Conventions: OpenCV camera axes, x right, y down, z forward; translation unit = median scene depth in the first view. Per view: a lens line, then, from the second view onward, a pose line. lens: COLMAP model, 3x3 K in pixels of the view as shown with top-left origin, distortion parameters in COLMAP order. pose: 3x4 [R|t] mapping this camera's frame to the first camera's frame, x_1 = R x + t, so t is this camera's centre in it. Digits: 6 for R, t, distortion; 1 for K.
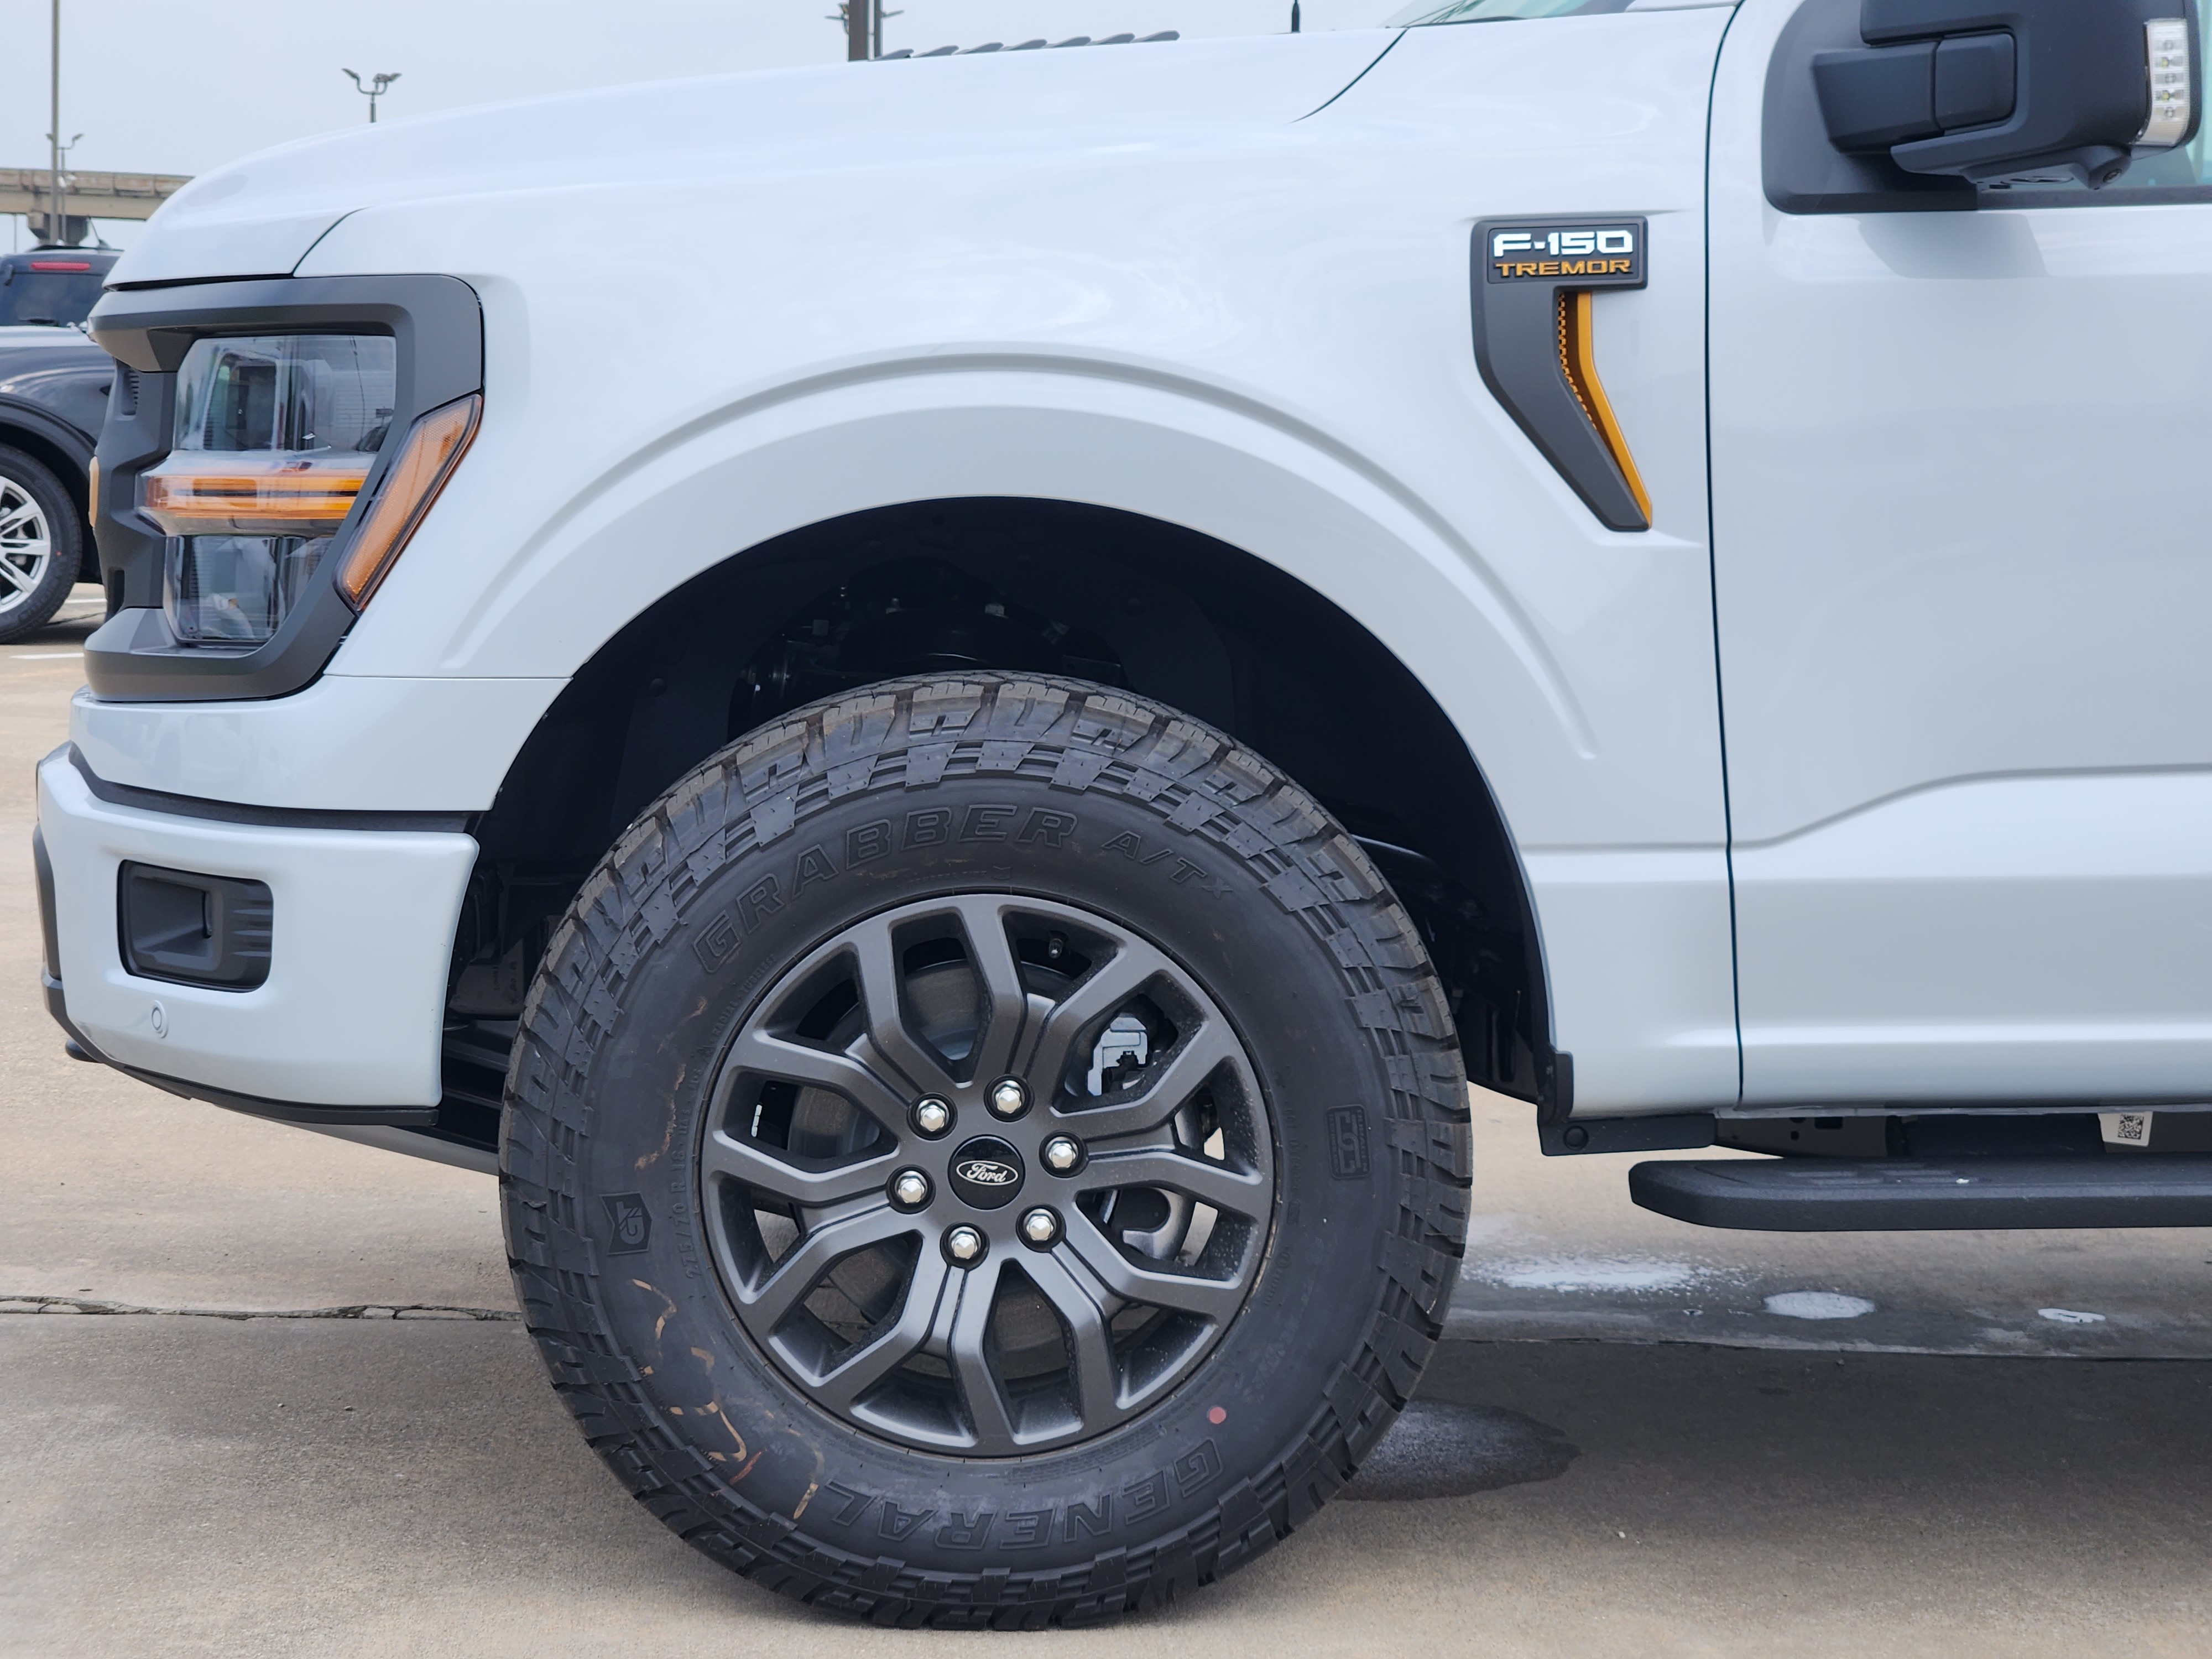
lens RADIAL K [[4440.0, 0, 1111.5], [0, 4440.0, 818.5], [0, 0, 1]] dist [0.034187, 0.000000]
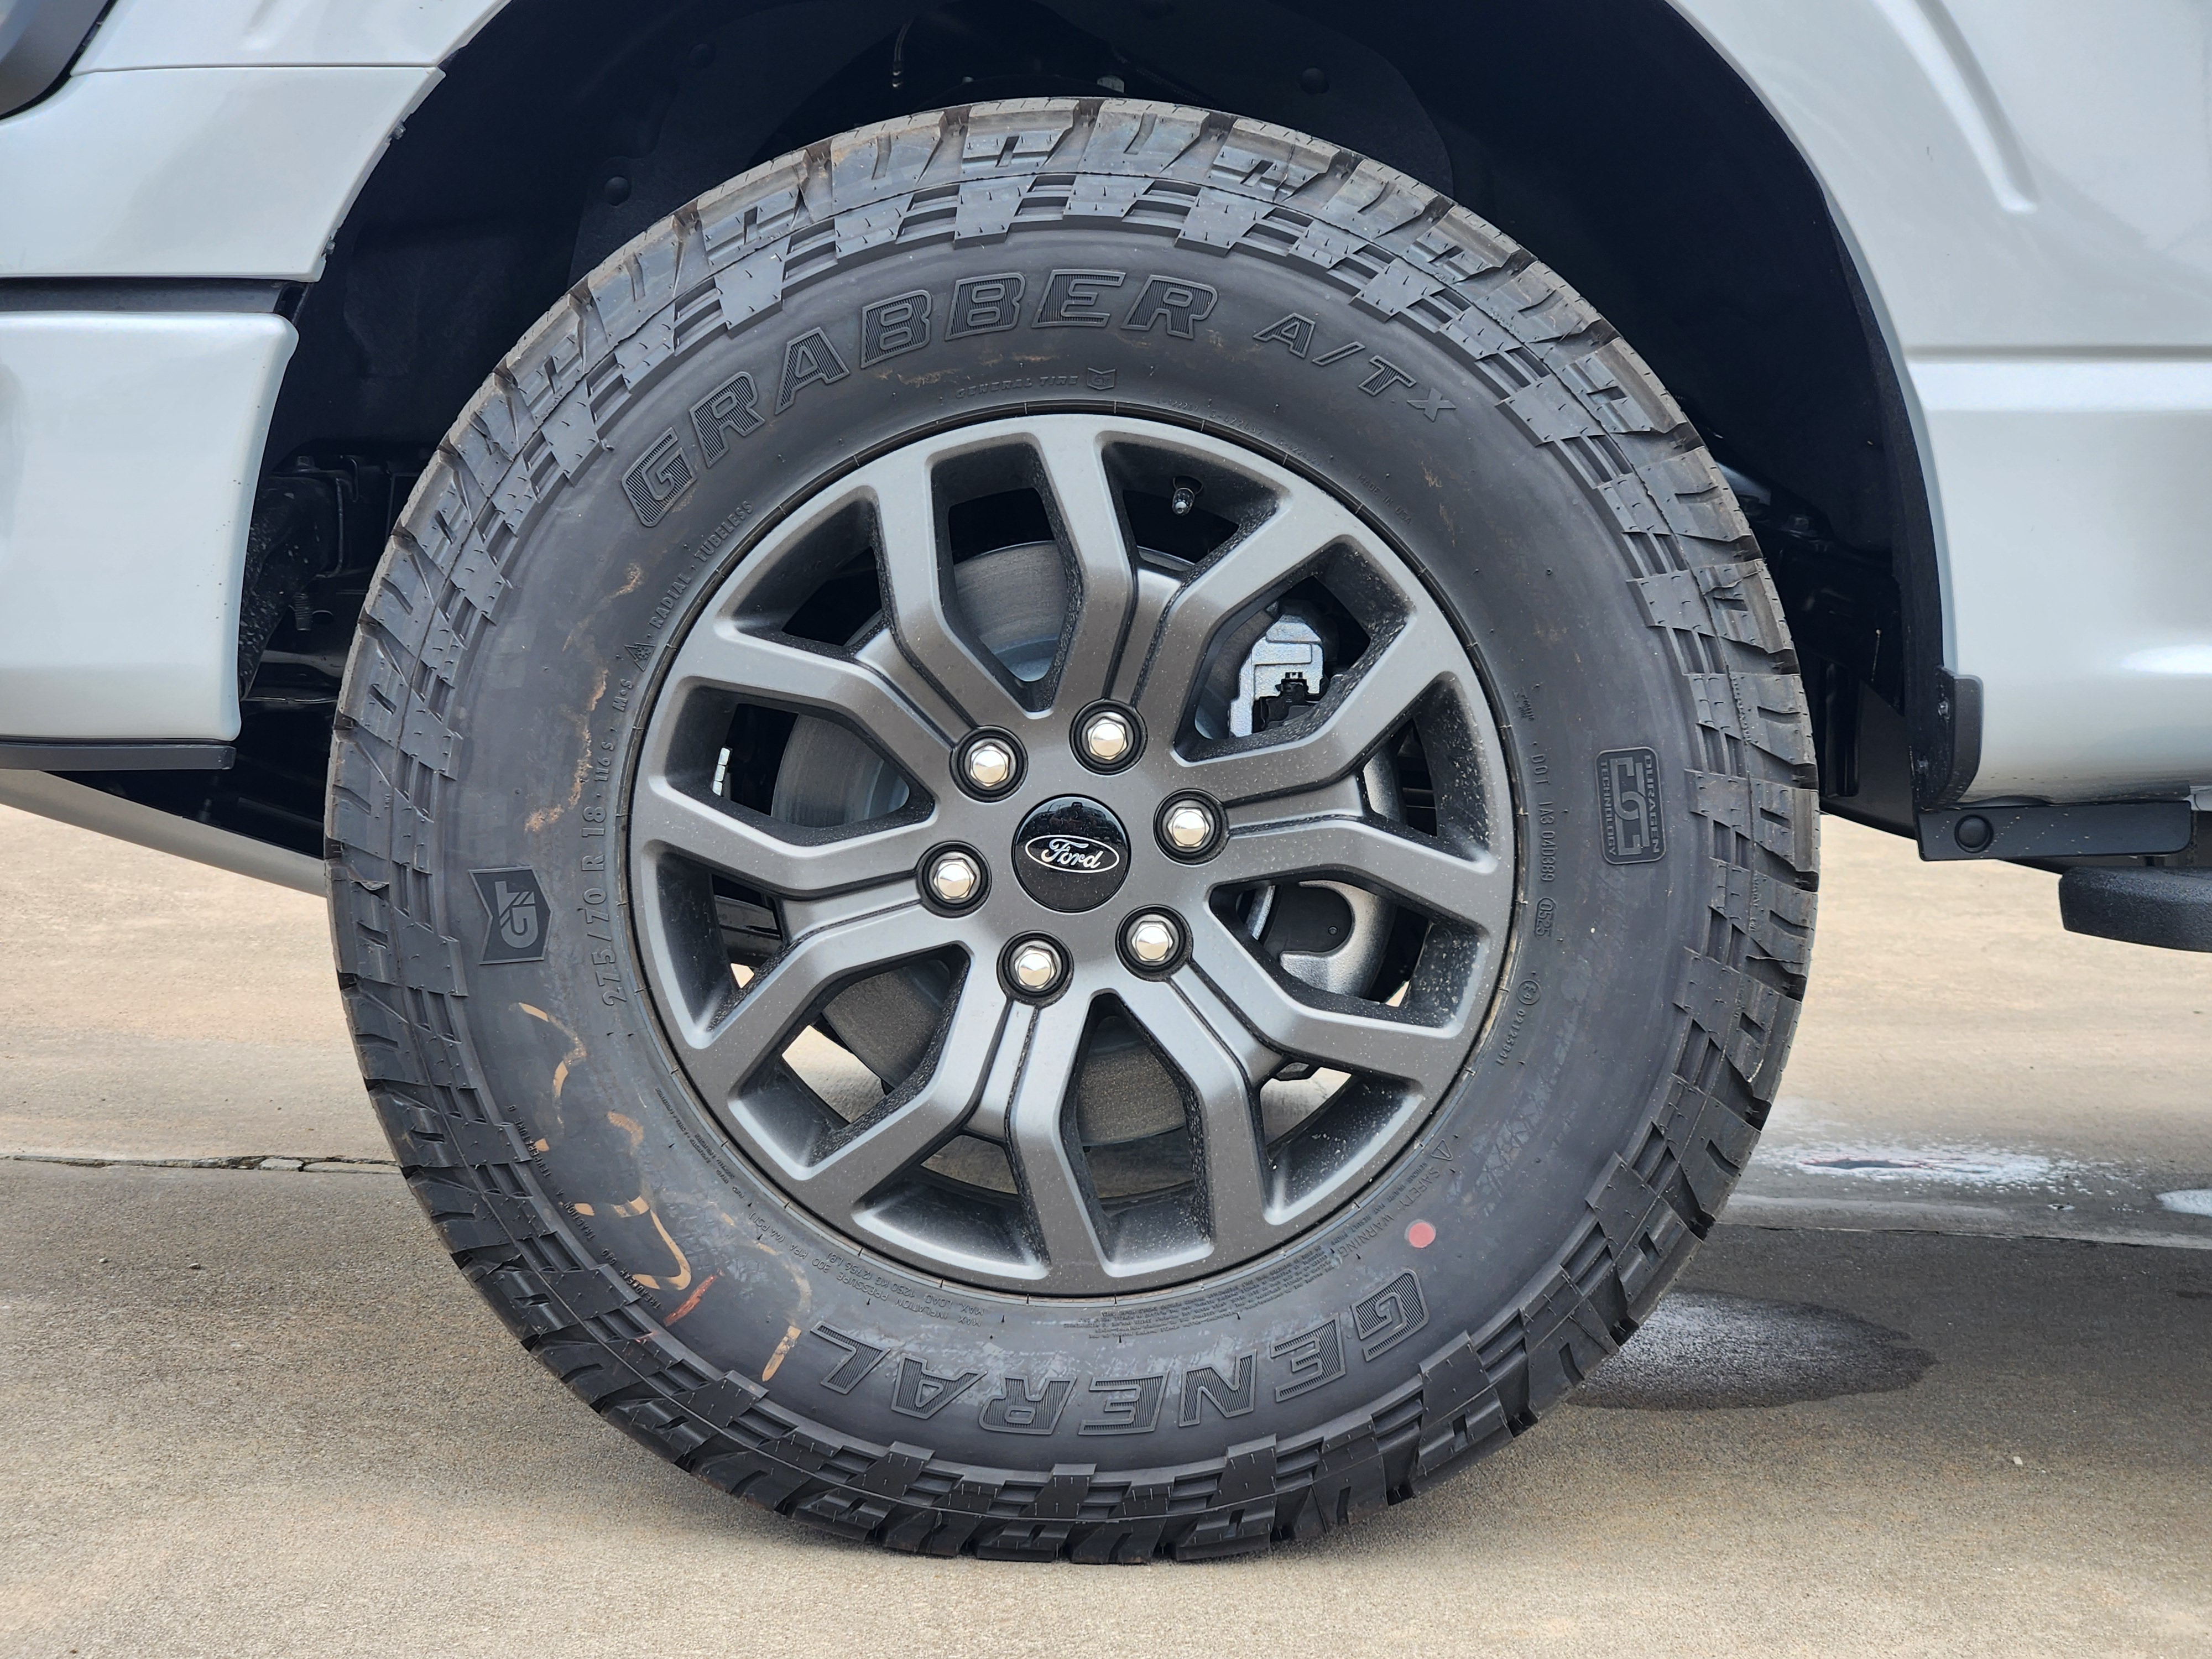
lens RADIAL K [[4440.0, 0, 1156.8], [0, 4440.0, 754.3], [0, 0, 1]] dist [0.034187, 0.000000]
pose [[0.999315, 0.015762, -0.033495, 0.006055], [-0.016851, 0.999330, -0.032503, 0.086203], [0.032960, 0.033045, 0.998910, 0.351482]]
